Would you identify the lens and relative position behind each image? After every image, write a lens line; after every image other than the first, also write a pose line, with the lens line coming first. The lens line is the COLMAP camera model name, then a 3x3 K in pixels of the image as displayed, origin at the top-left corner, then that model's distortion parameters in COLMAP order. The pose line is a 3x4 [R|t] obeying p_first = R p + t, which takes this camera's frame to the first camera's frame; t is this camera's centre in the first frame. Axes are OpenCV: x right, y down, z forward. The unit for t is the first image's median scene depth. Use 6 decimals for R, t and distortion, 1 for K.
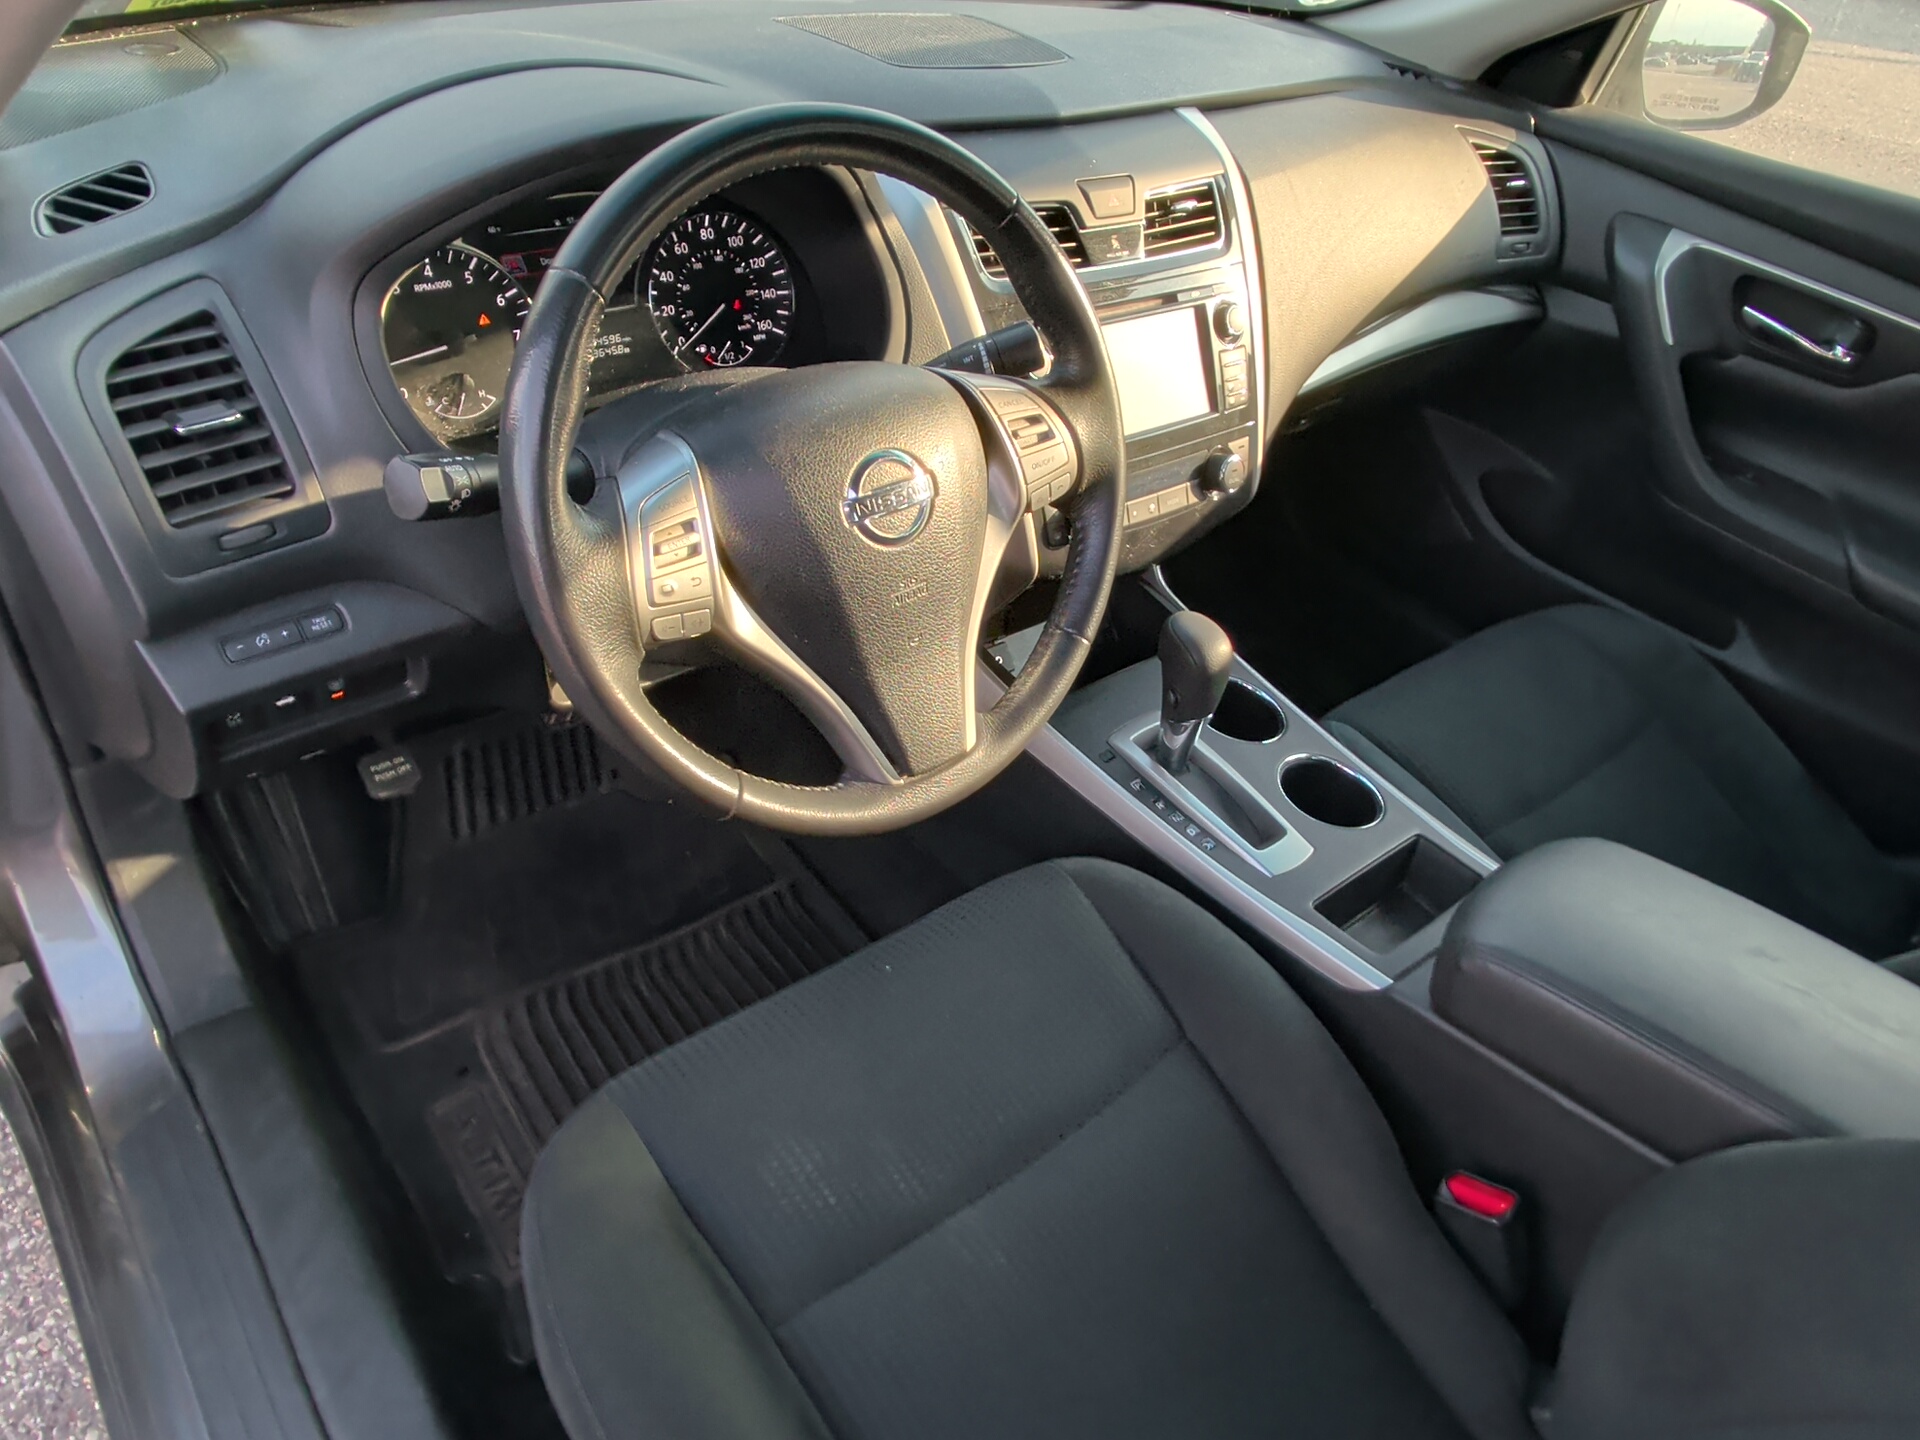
lens RADIAL K [[1254.1, 0, 979.6], [0, 1254.1, 740.3], [0, 0, 1]] dist [-0.001036, -0.004893]
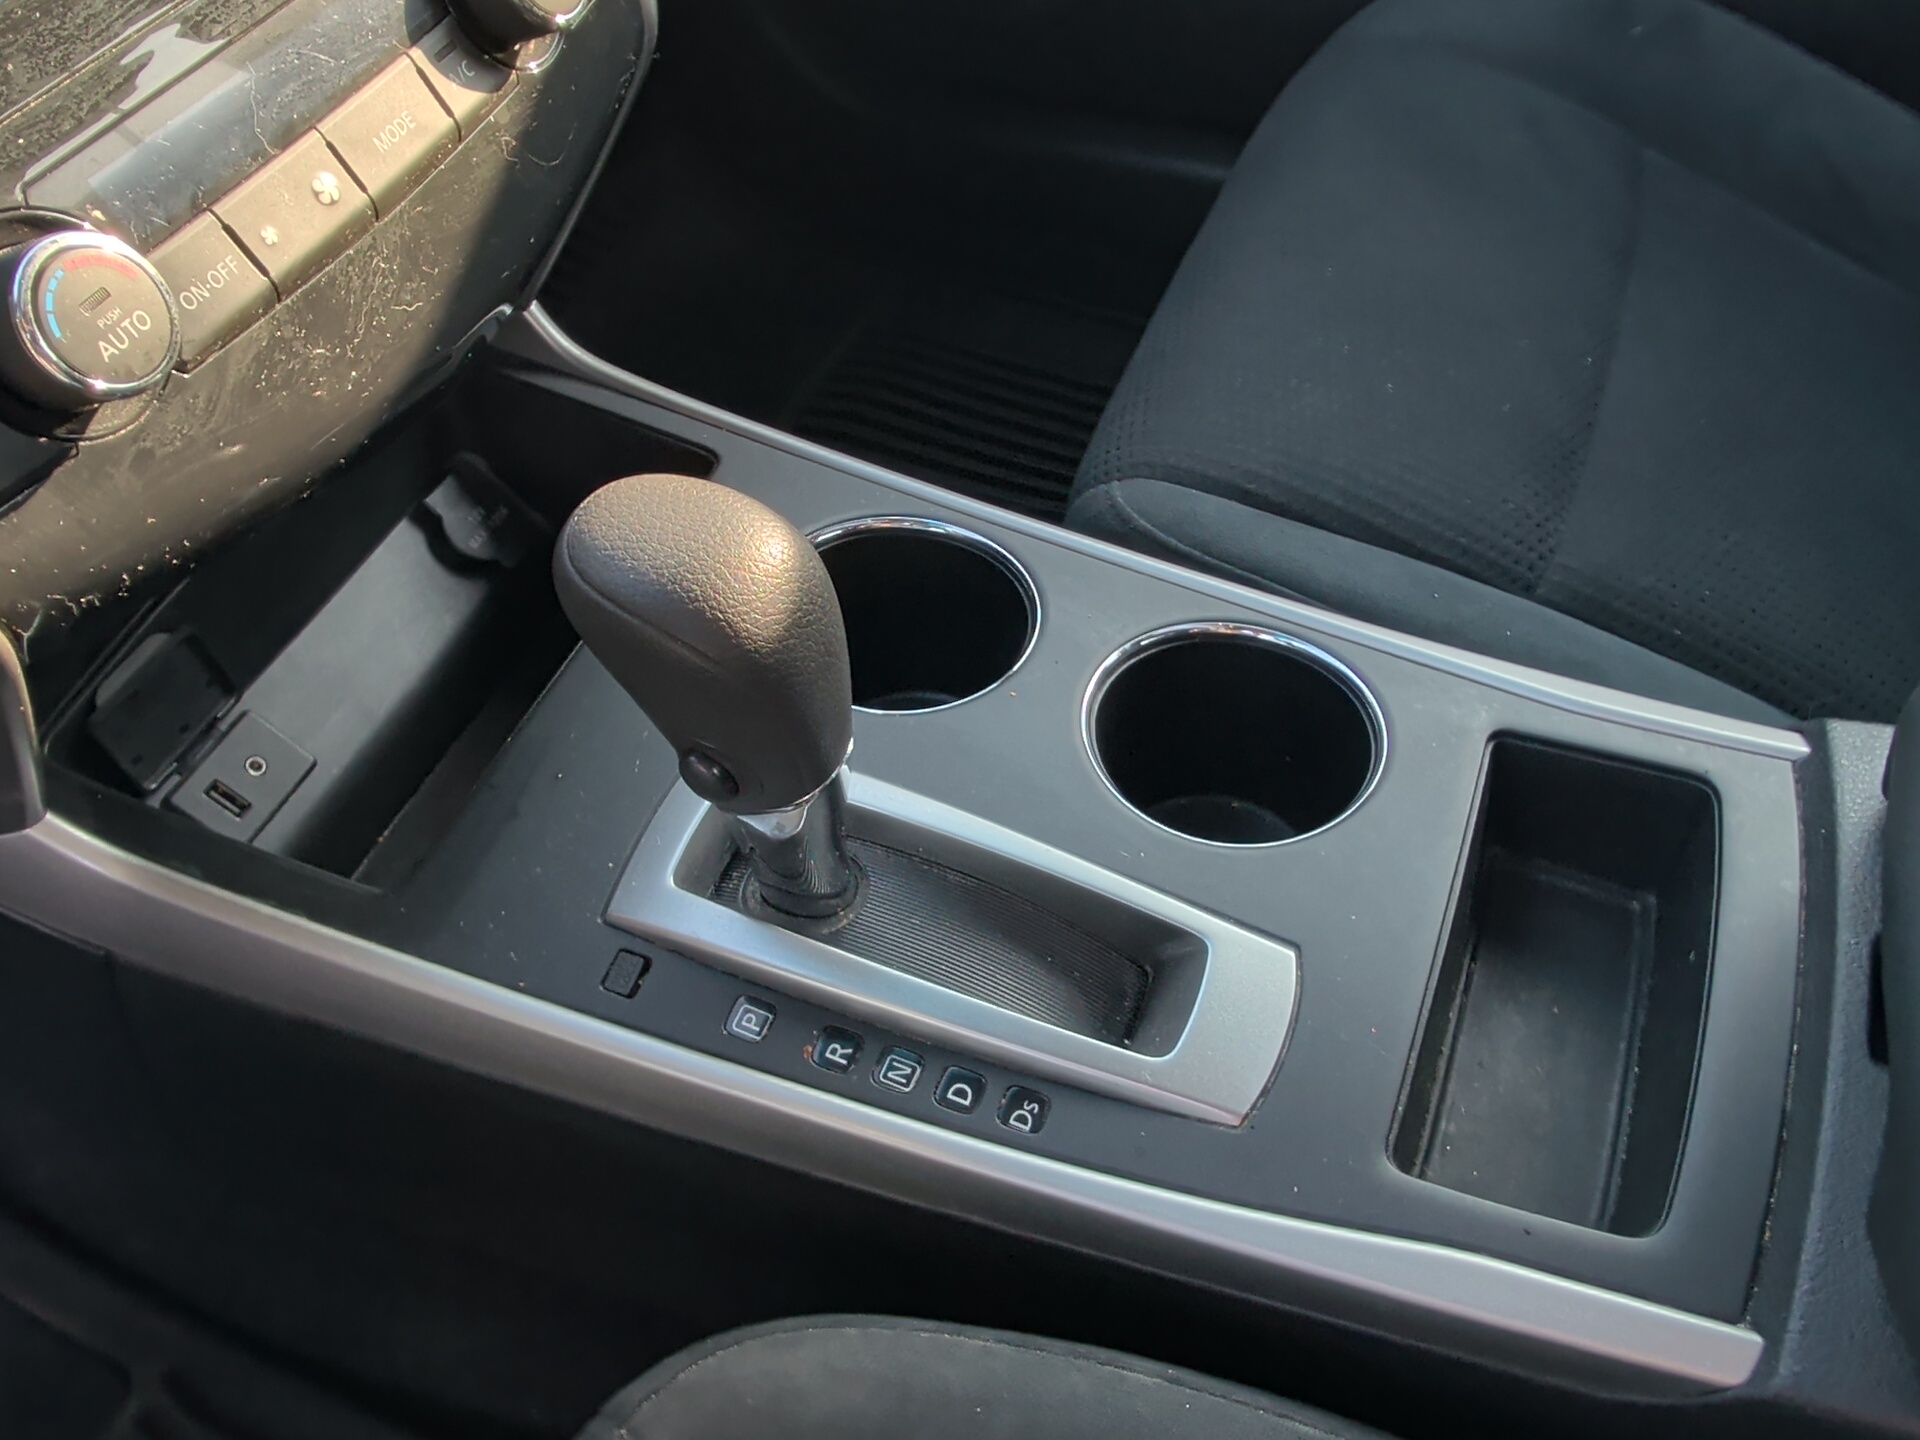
lens RADIAL K [[1340.3, 0, 918.1], [0, 1340.3, 682.4], [0, 0, 1]] dist [-0.003643, -0.002167]
pose [[0.858749, -0.484955, 0.165434, 0.144255], [0.440323, 0.863551, 0.245754, -0.103251], [-0.262041, -0.138196, 0.955111, 0.652857]]
